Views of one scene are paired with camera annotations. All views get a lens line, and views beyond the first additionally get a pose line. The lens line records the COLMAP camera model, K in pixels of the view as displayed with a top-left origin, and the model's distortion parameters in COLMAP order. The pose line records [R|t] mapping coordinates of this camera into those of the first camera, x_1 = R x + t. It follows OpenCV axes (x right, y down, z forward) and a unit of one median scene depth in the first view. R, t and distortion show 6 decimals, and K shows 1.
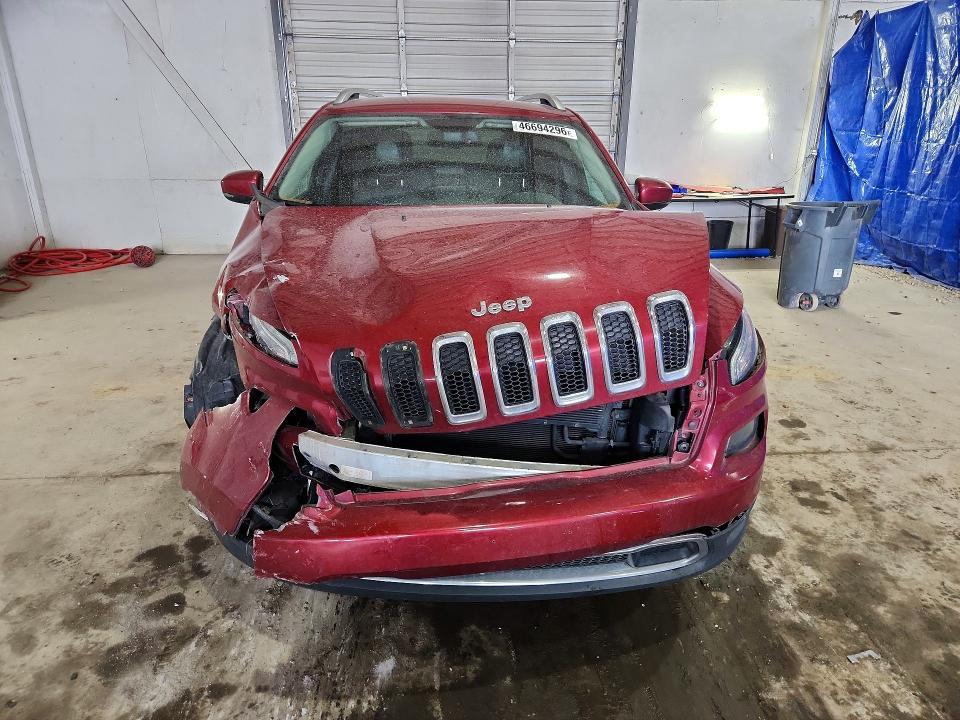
lens RADIAL K [[639.1, 0, 480.0], [0, 639.1, 360.0], [0, 0, 1]] dist [0.068247, -0.056346]
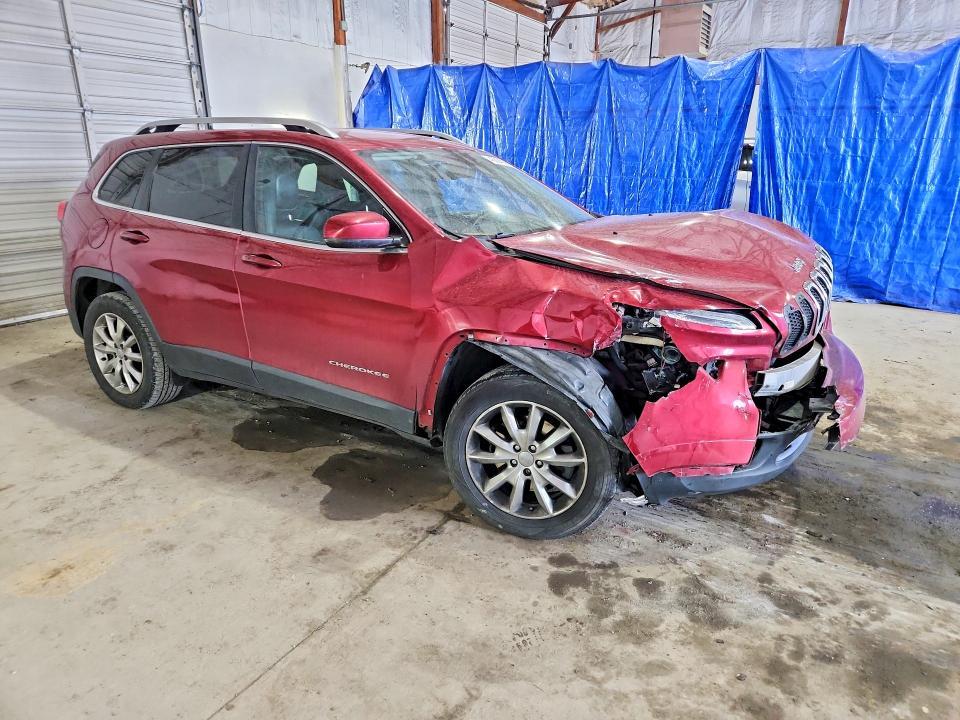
lens RADIAL K [[639.1, 0, 480.0], [0, 639.1, 360.0], [0, 0, 1]] dist [0.068247, -0.056346]
pose [[0.568529, -0.253804, 0.782533, -1.051187], [0.273549, 0.955416, 0.111136, -0.152313], [-0.775851, 0.150877, 0.612610, 0.350498]]
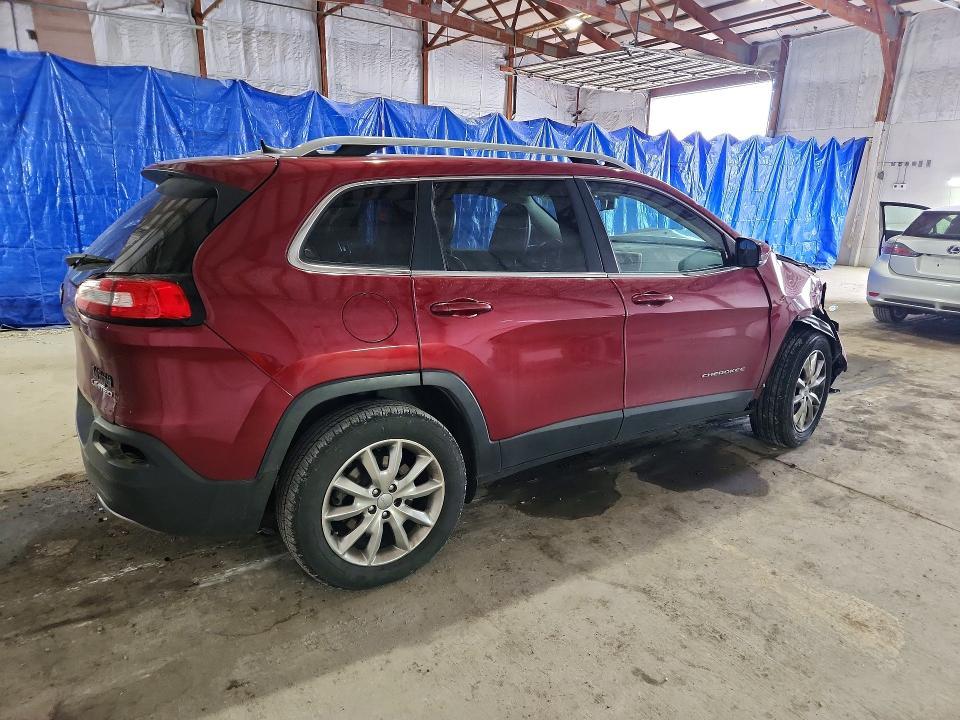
lens RADIAL K [[637.4, 0, 482.7], [0, 637.4, 381.4], [0, 0, 1]] dist [0.030132, -0.001994]
pose [[-0.496226, -0.261072, 0.828011, -1.129257], [0.267592, 0.861294, 0.431933, -0.693893], [-0.825927, 0.435905, -0.357536, 1.925770]]
